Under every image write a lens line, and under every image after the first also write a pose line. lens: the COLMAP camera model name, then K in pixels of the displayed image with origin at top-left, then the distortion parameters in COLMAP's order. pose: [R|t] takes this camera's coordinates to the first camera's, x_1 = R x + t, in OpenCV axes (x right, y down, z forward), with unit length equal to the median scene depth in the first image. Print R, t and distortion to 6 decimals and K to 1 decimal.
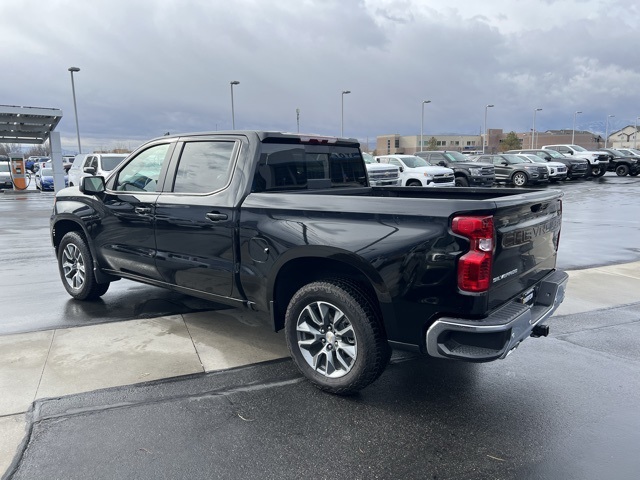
lens RADIAL K [[478.6, 0, 320.0], [0, 478.6, 240.0], [0, 0, 1]] dist [0.045817, -0.047228]
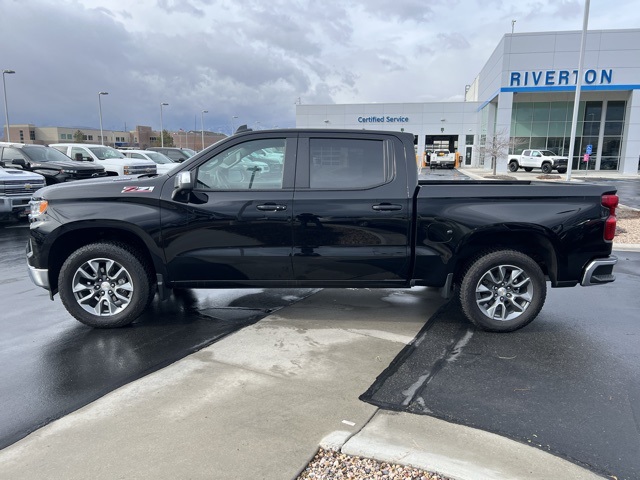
lens RADIAL K [[478.6, 0, 320.0], [0, 478.6, 240.0], [0, 0, 1]] dist [0.045817, -0.047228]
pose [[0.766534, -0.087251, 0.636249, -1.047489], [0.083788, 0.995847, 0.035618, -0.026527], [-0.636714, 0.026007, 0.770661, 0.246378]]
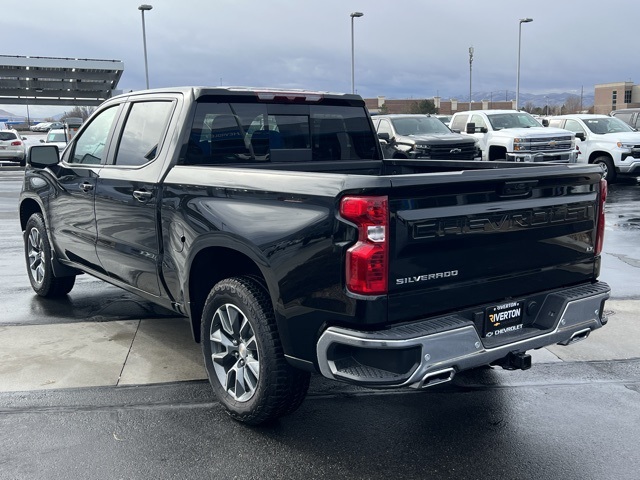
lens RADIAL K [[705.4, 0, 320.0], [0, 705.4, 240.0], [0, 0, 1]] dist [0.029292, -0.019951]
pose [[0.968439, 0.033191, -0.247030, 0.364690], [-0.033939, 0.999423, 0.001231, 0.015091], [0.246929, 0.007191, 0.969007, -0.072662]]
